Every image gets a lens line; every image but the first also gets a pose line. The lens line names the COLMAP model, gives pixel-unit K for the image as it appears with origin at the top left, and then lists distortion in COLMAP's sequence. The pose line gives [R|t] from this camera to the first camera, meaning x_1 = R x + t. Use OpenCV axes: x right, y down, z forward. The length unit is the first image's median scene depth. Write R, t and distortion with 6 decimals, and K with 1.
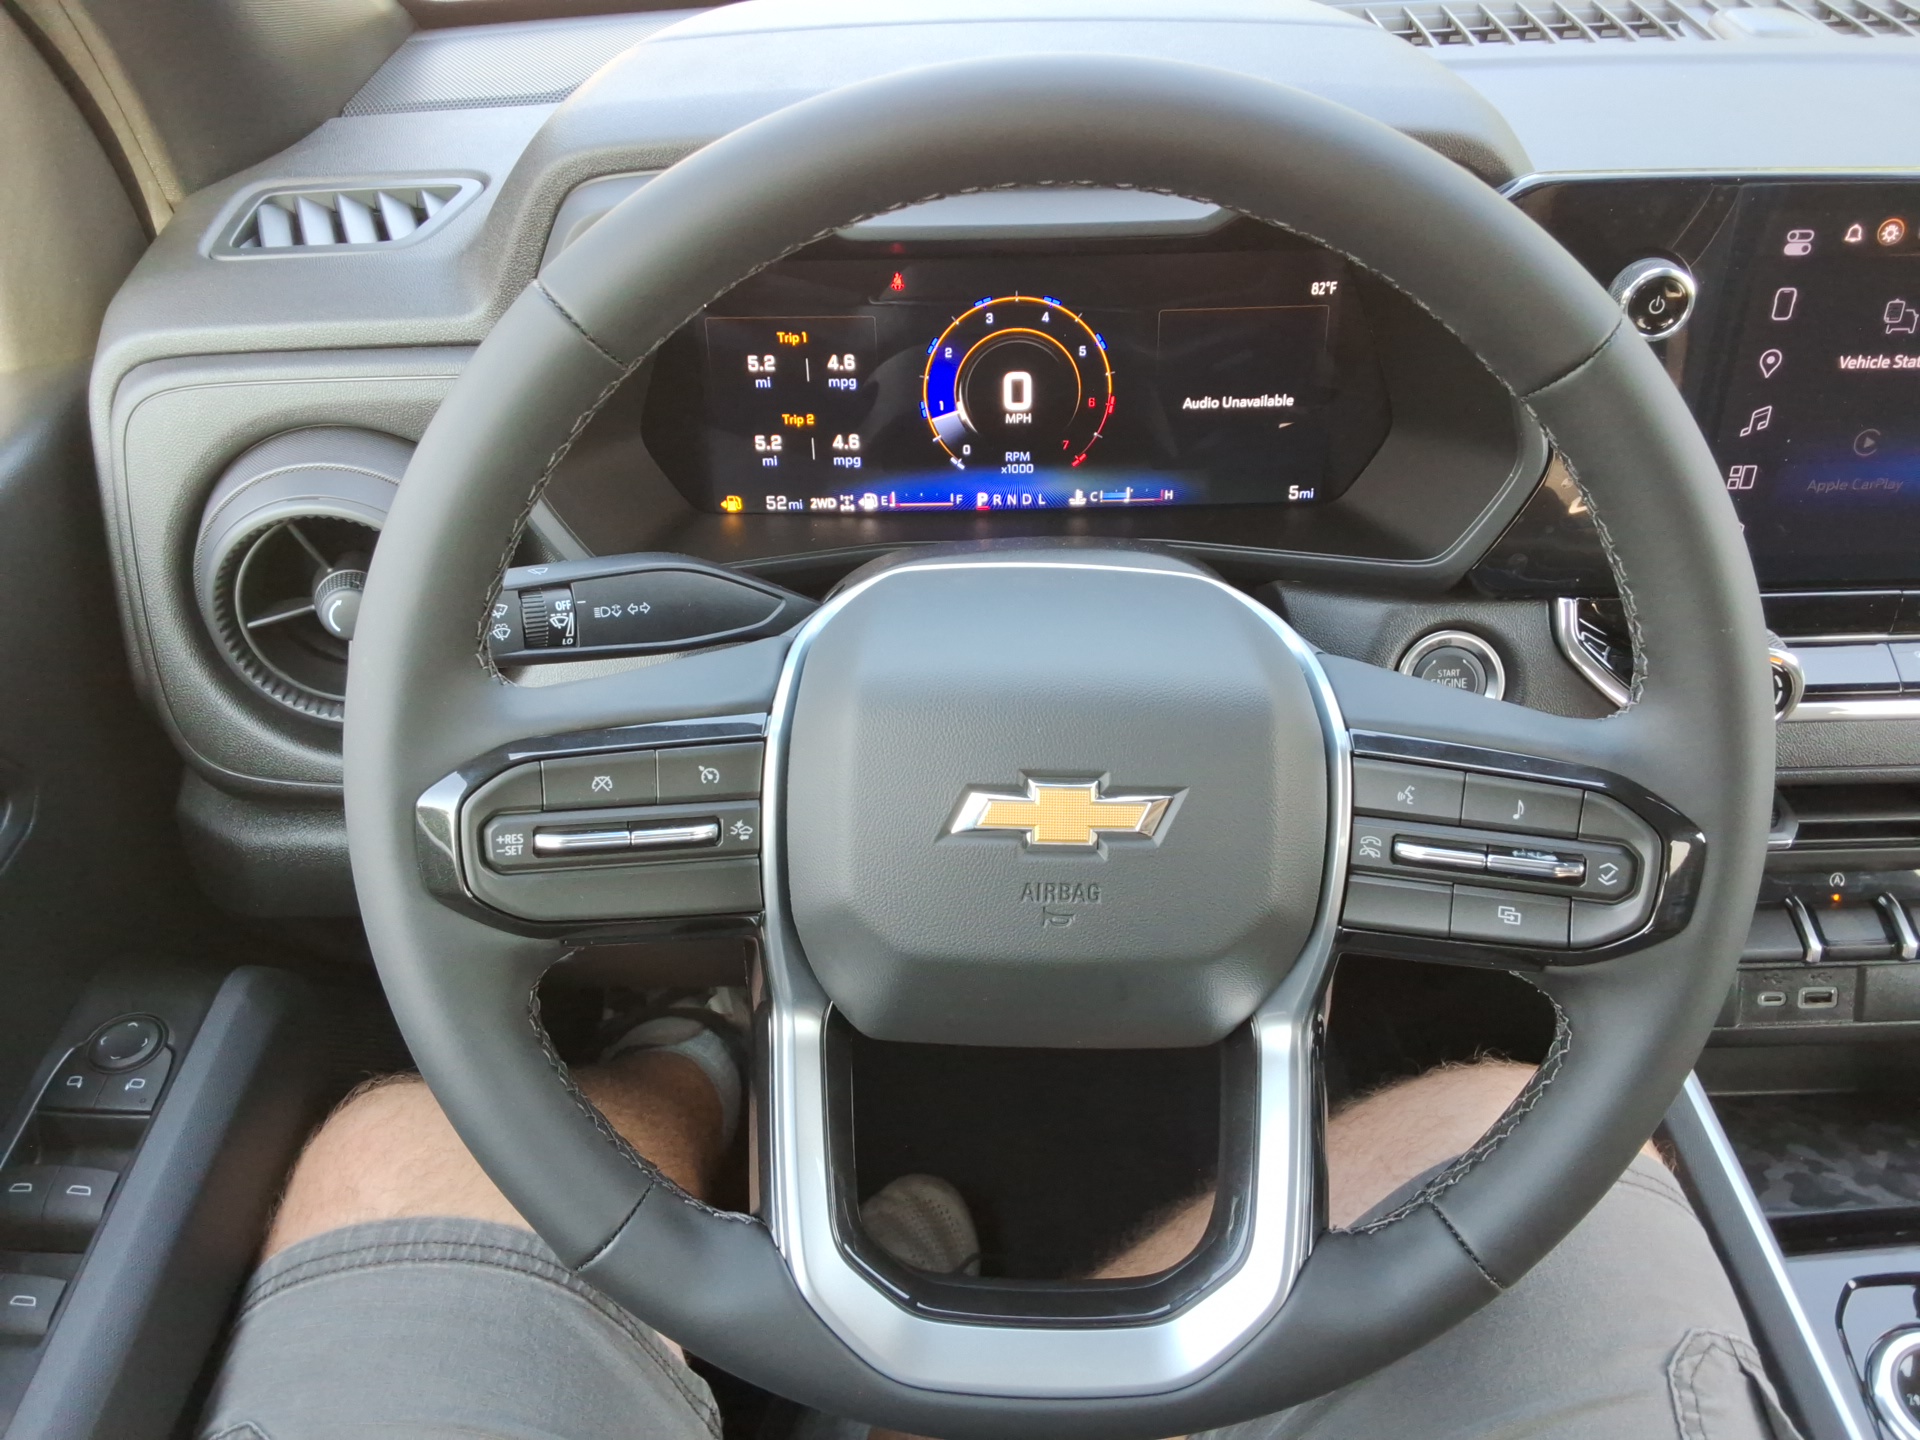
lens RADIAL K [[1546.6, 0, 978.5], [0, 1546.6, 697.5], [0, 0, 1]] dist [0.125670, -0.198193]
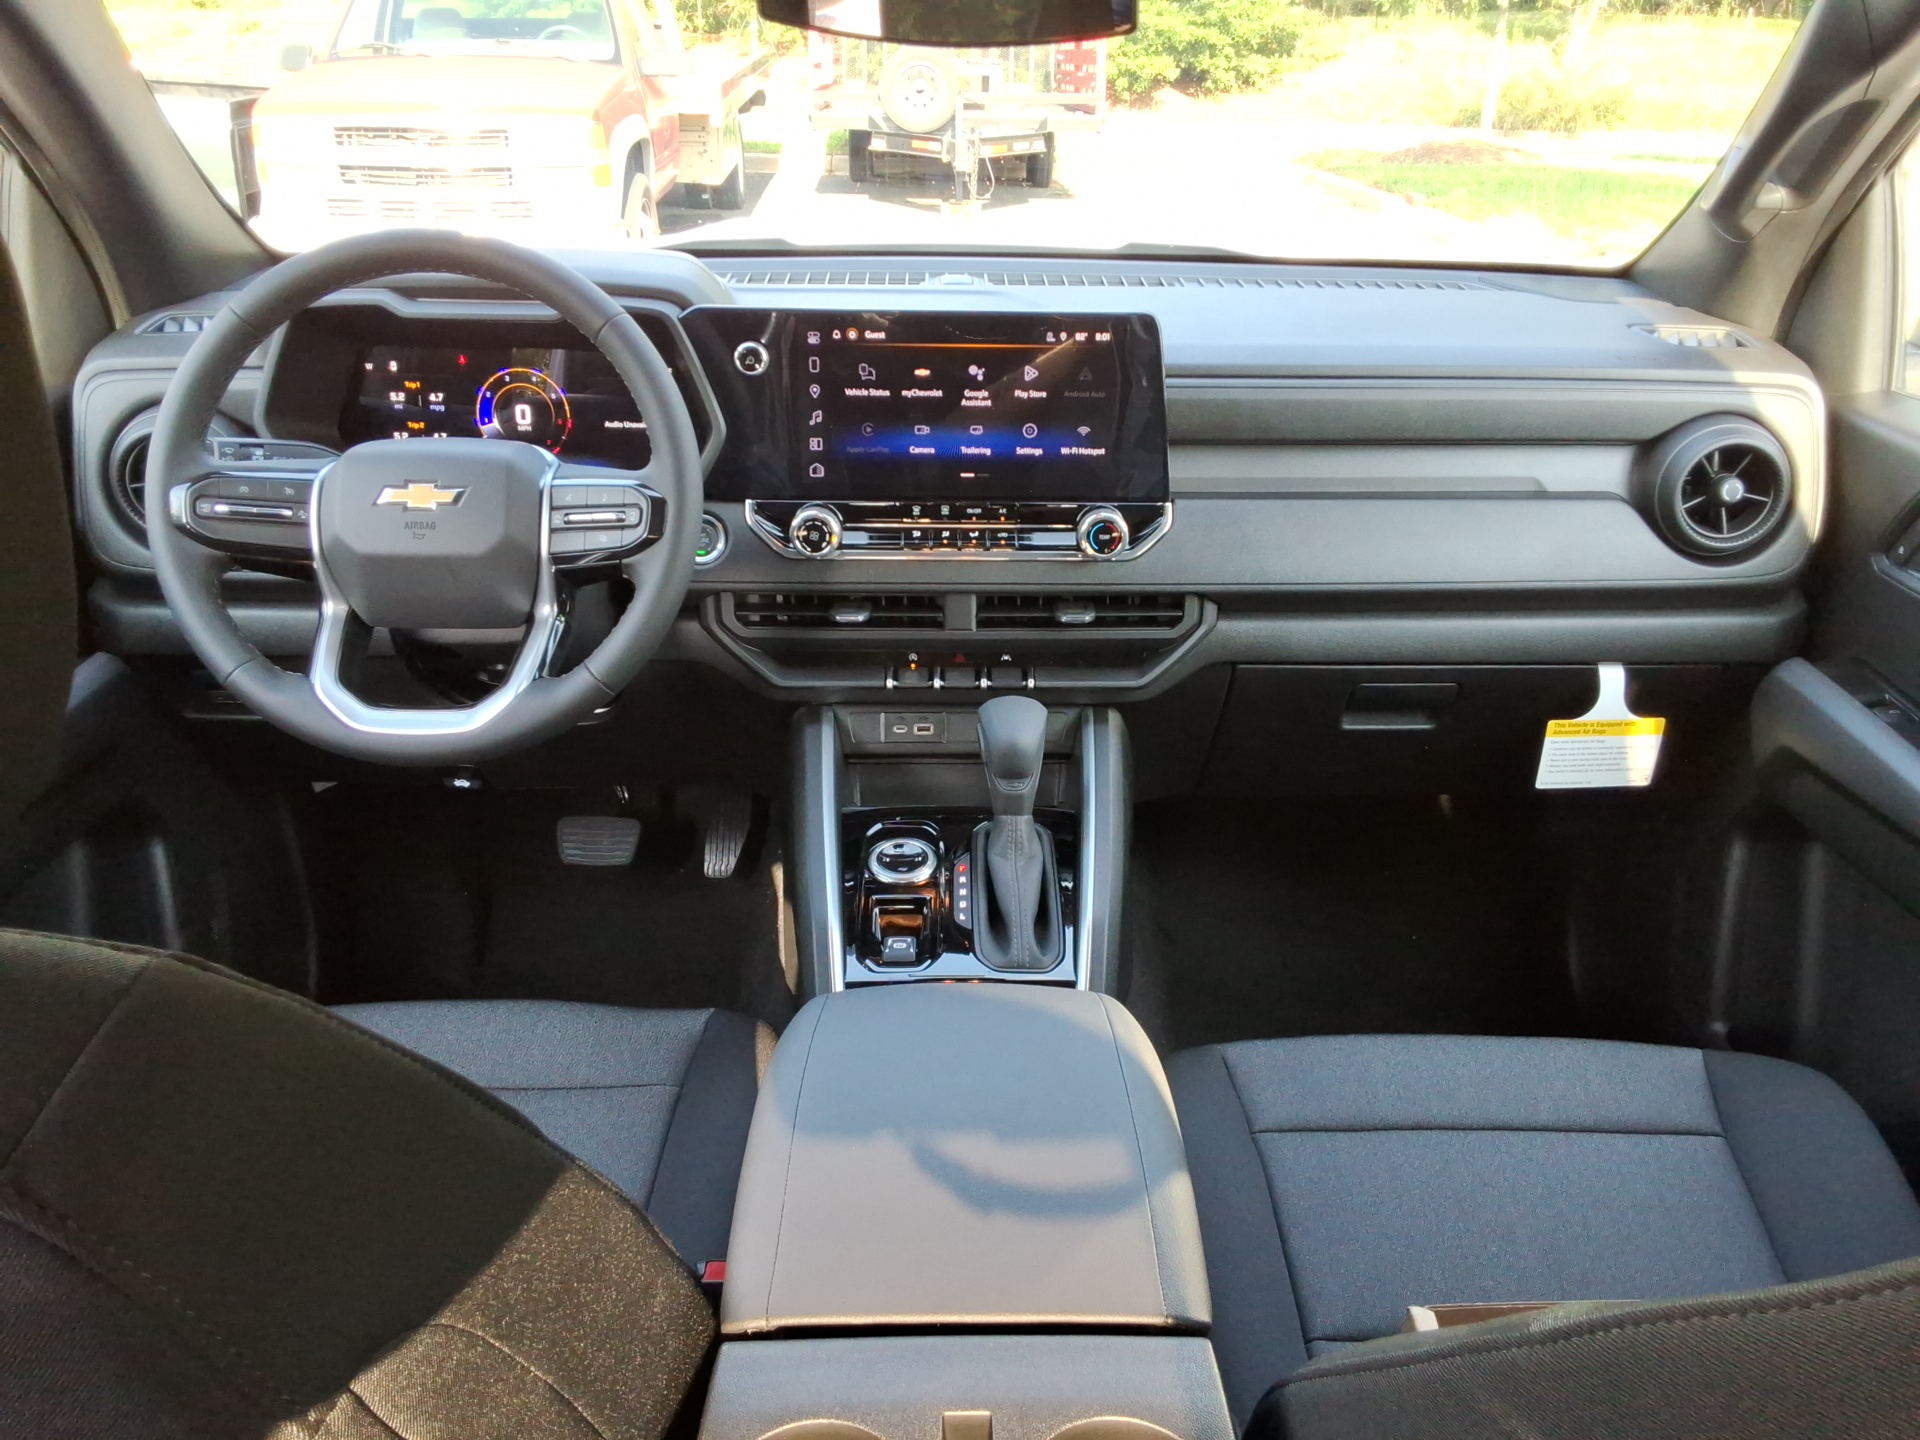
lens RADIAL K [[1546.6, 0, 978.5], [0, 1546.6, 697.5], [0, 0, 1]] dist [0.125670, -0.198193]
pose [[0.999688, 0.024951, 0.001195, 0.645798], [-0.024104, 0.976078, -0.216080, 0.615038], [-0.006558, 0.215984, 0.976375, -0.975729]]
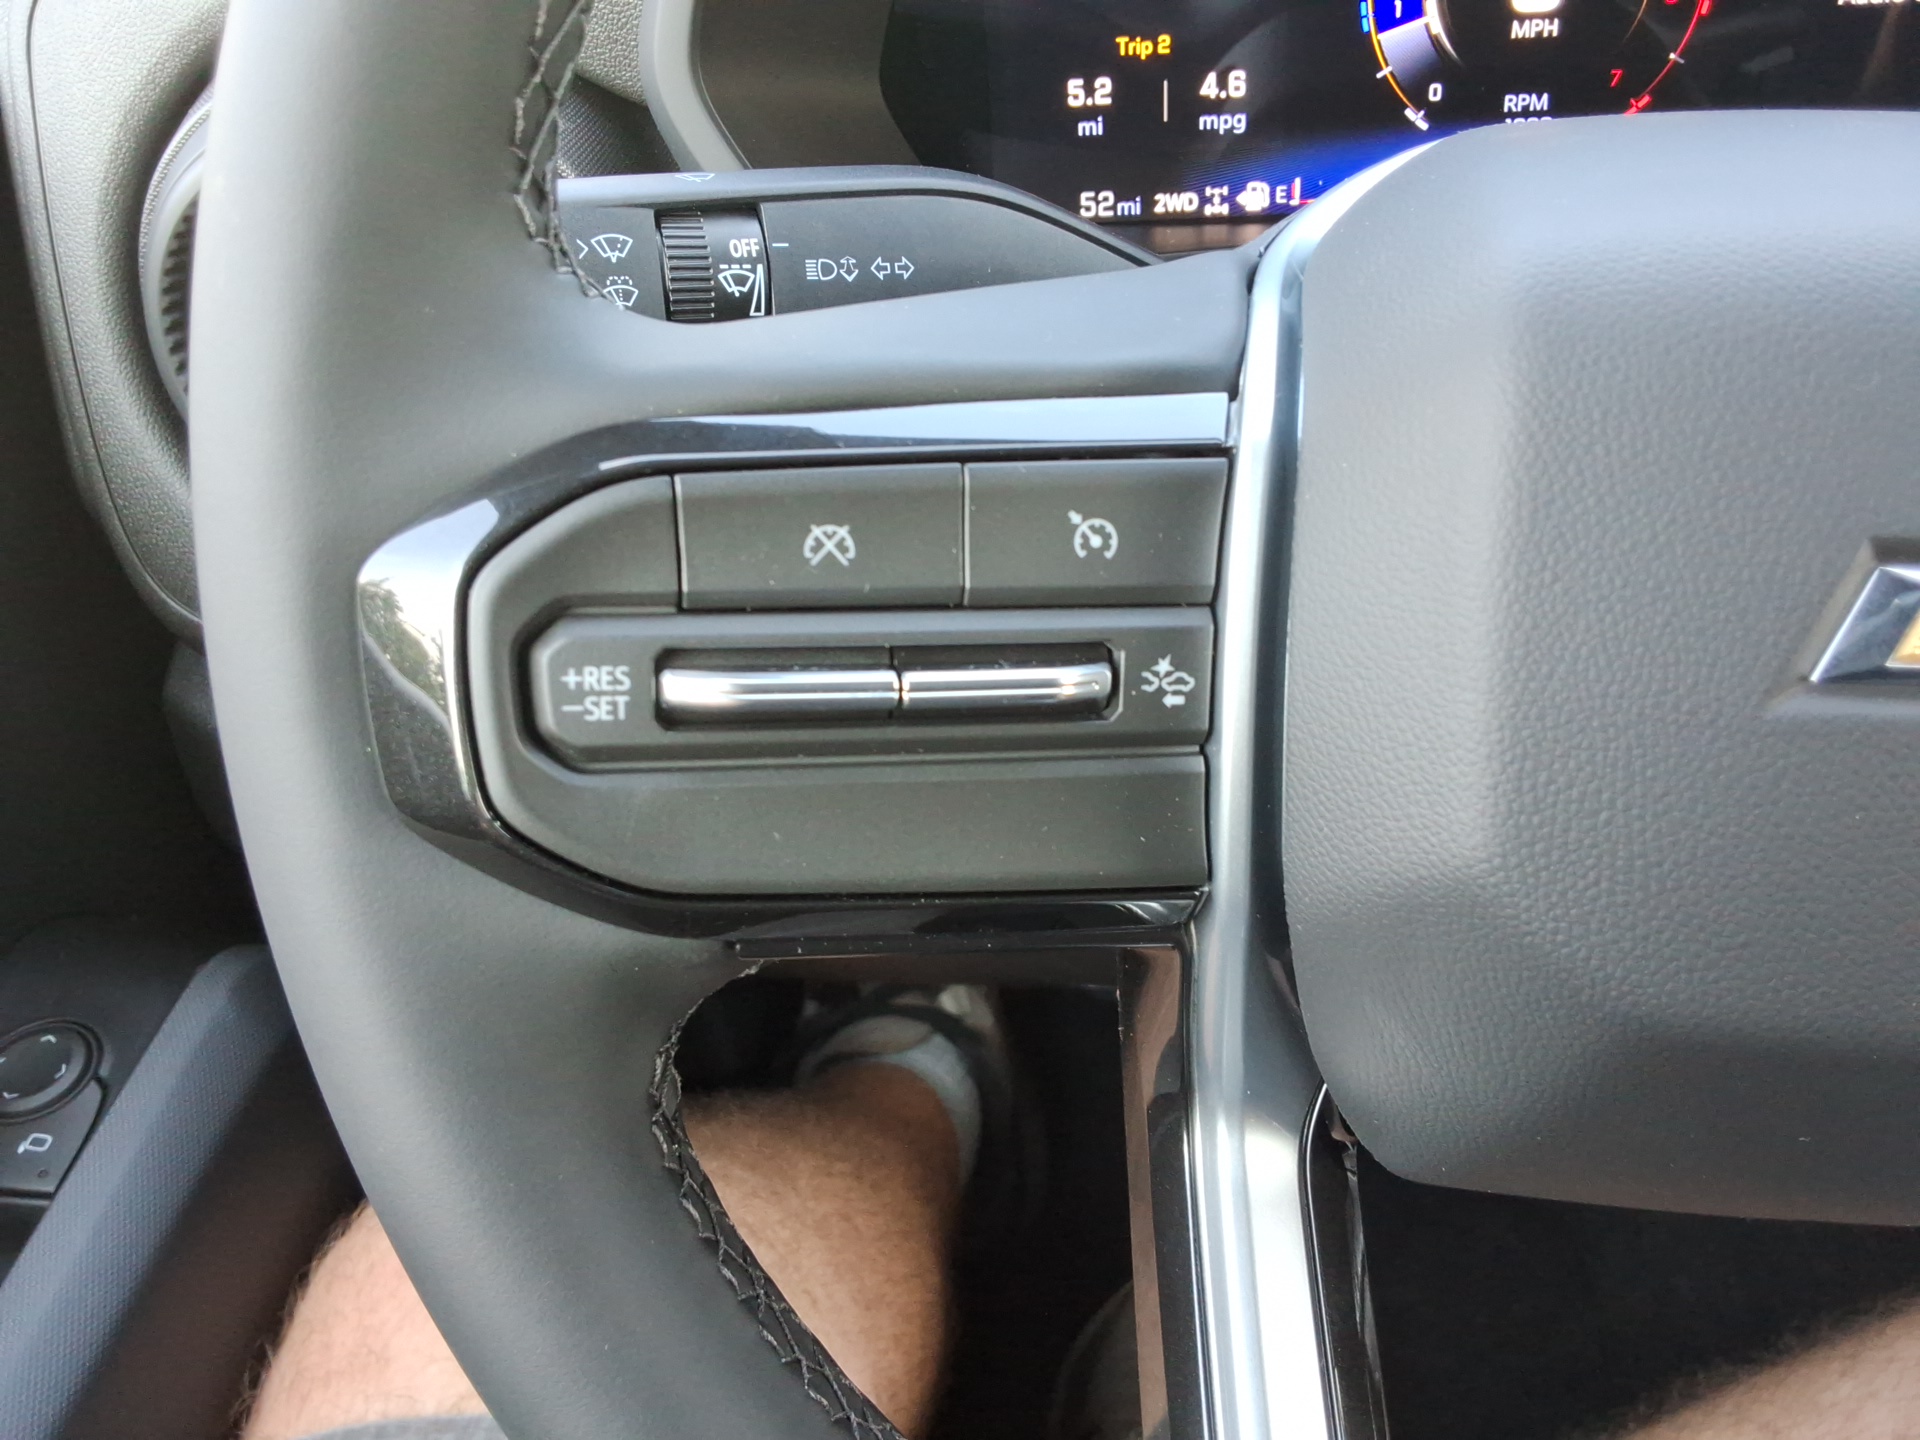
lens RADIAL K [[1546.6, 0, 978.5], [0, 1546.6, 697.5], [0, 0, 1]] dist [0.125670, -0.198193]
pose [[0.992528, 0.014933, -0.121097, -0.103518], [-0.012739, 0.999741, 0.018876, 0.056070], [0.121348, -0.017192, 0.992461, 0.407860]]
